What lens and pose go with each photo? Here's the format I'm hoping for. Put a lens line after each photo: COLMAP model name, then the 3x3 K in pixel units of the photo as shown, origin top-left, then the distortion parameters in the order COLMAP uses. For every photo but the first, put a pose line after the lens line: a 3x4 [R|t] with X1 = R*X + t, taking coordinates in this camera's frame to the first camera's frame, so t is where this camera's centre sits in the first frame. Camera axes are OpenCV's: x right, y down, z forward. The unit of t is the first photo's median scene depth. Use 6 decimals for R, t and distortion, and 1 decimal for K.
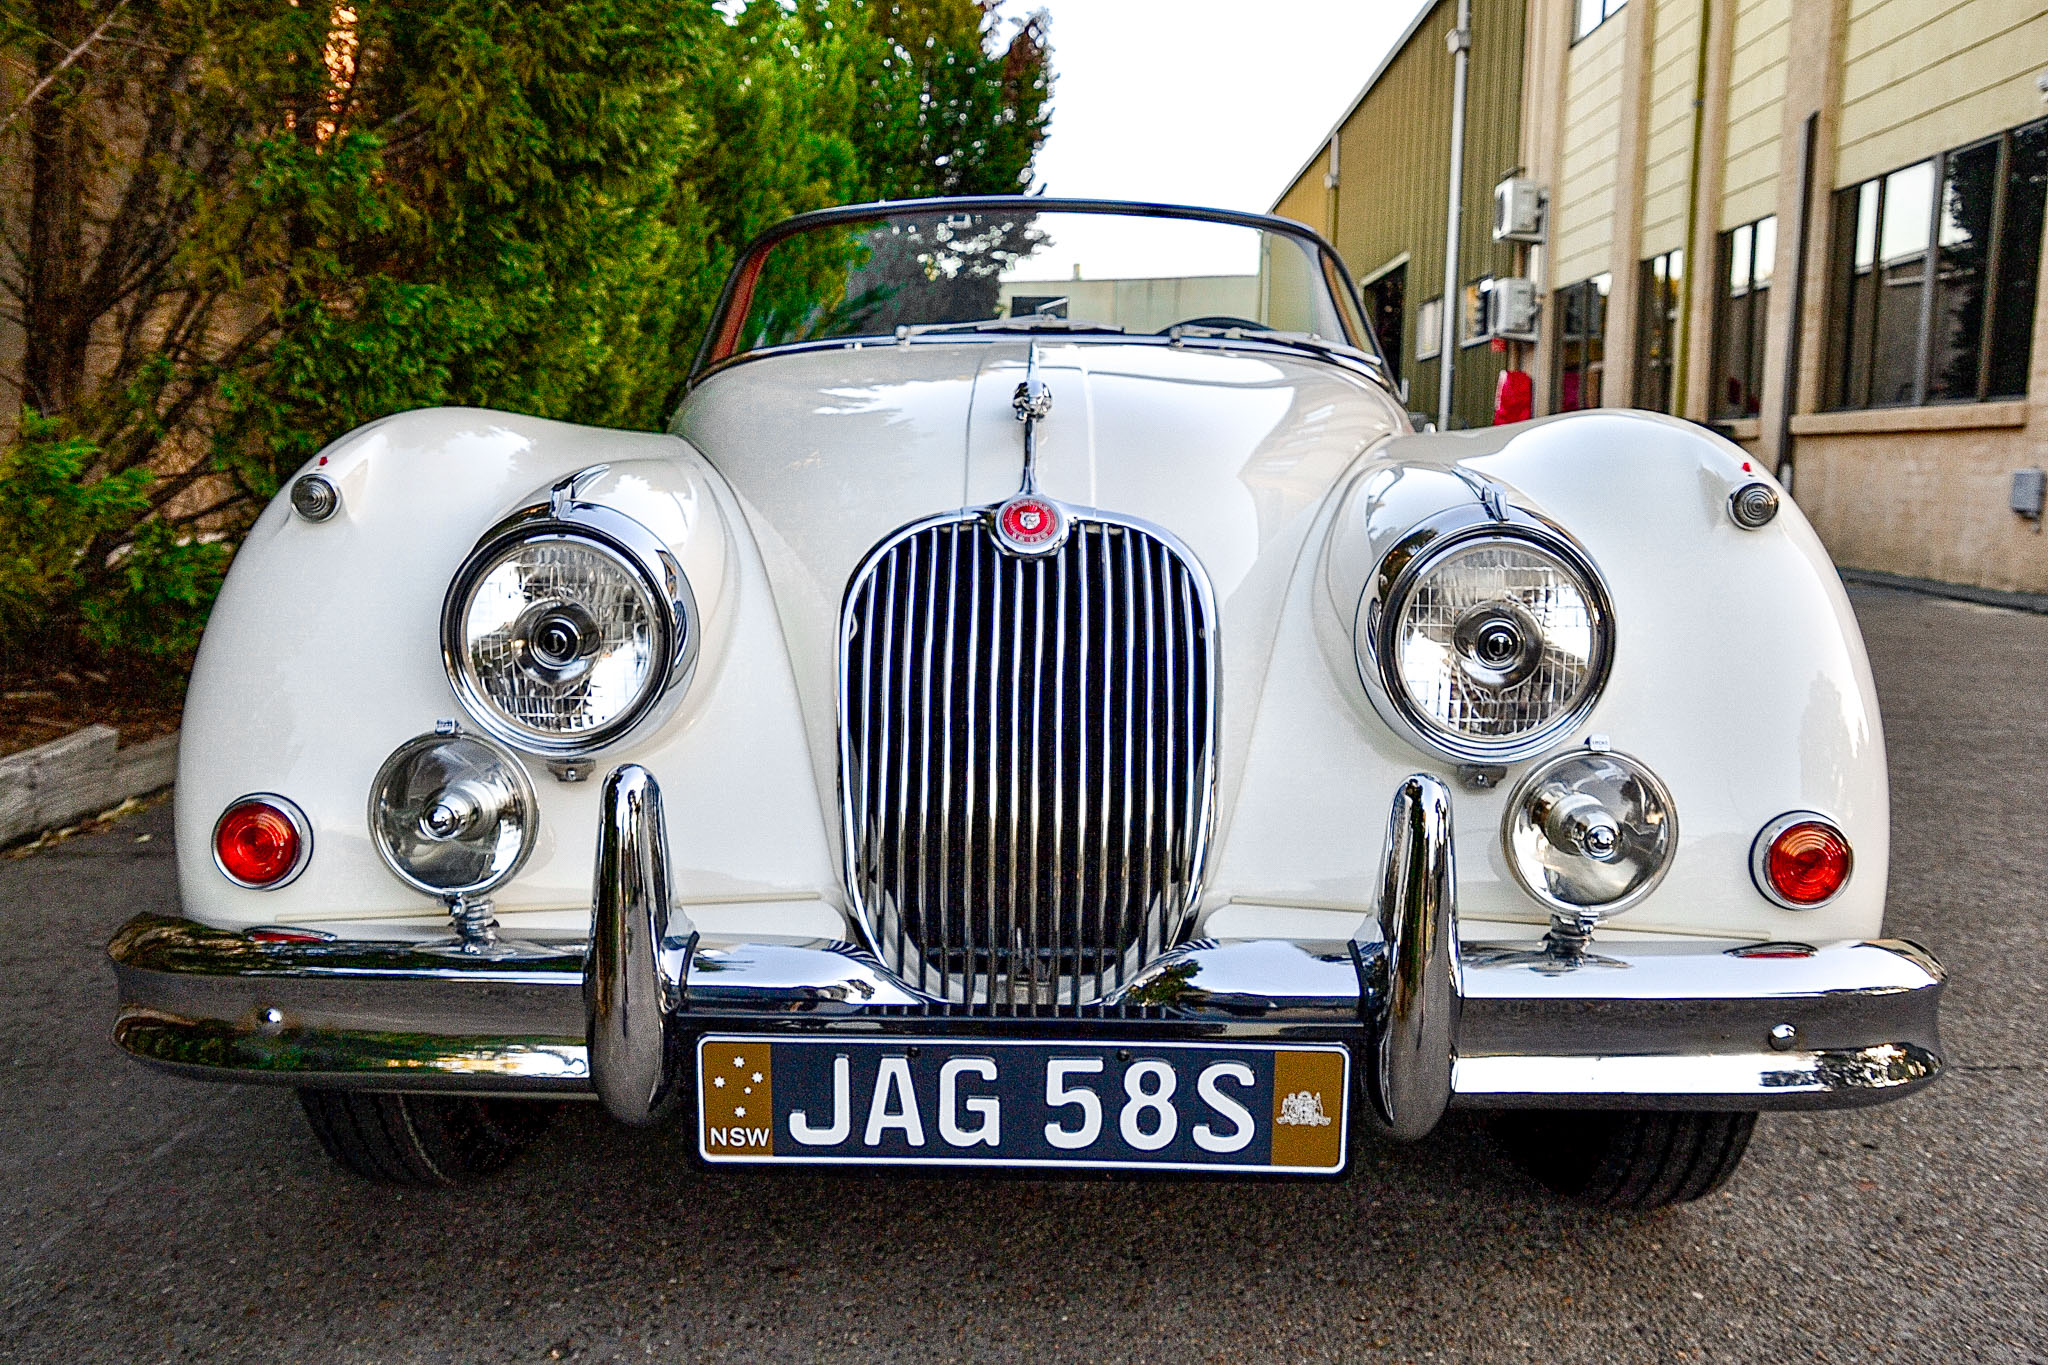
lens RADIAL K [[1878.2, 0, 1024.0], [0, 1878.2, 682.5], [0, 0, 1]] dist [0.003564, 0.002344]
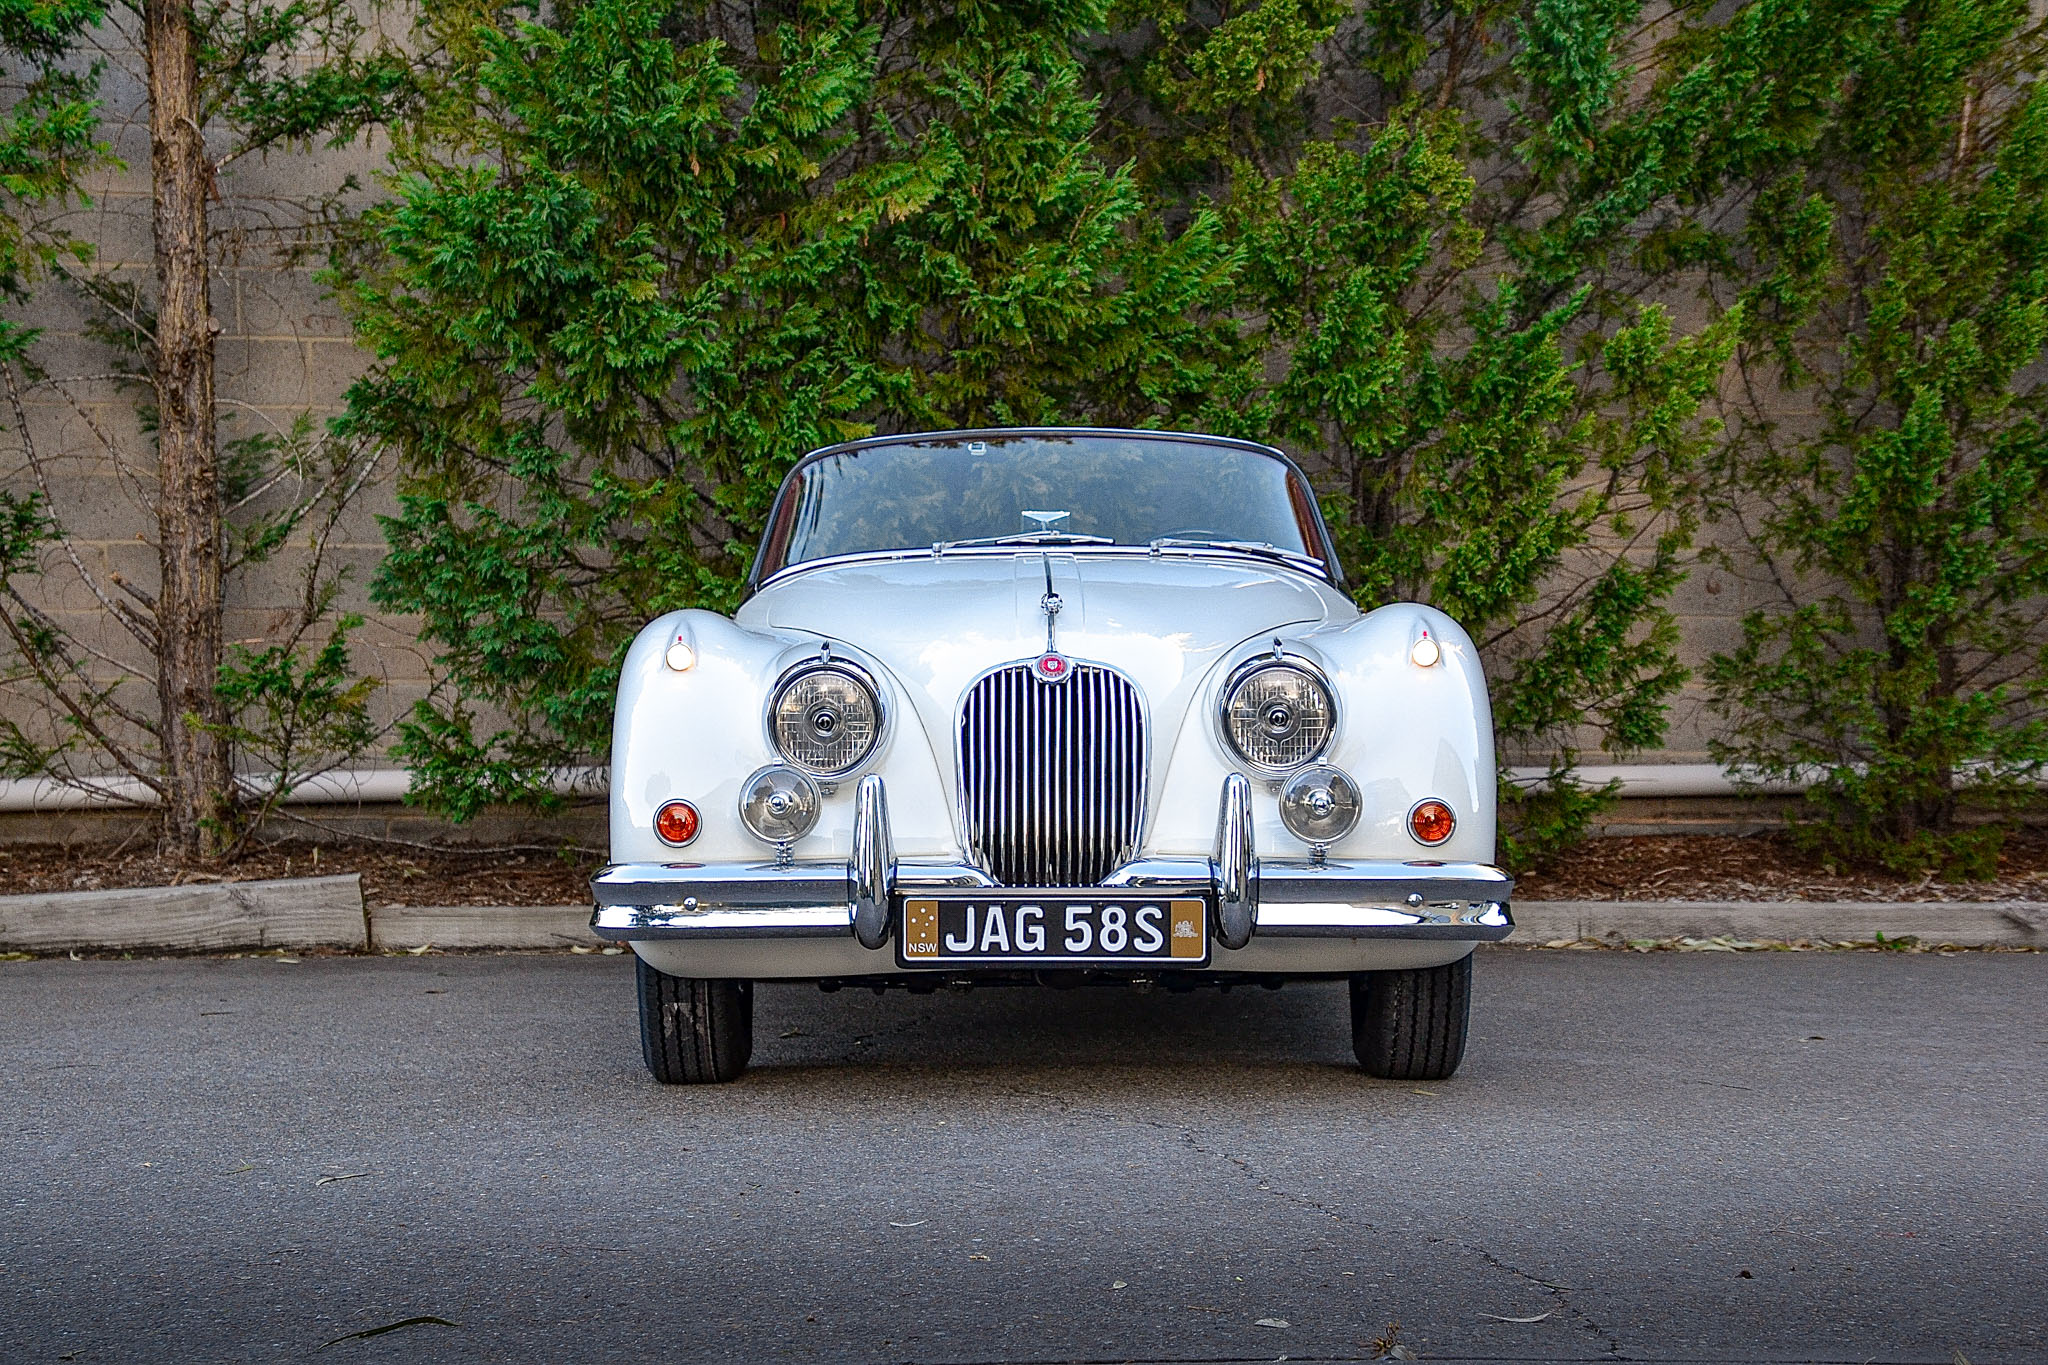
lens RADIAL K [[4909.1, 0, 1024.0], [0, 4909.1, 682.5], [0, 0, 1]] dist [-0.370910, 8.098151]
pose [[0.999831, -0.012093, 0.013839, -0.109775], [0.013731, 0.992043, -0.125147, 0.644232], [-0.012215, 0.125316, 0.992042, -4.592807]]
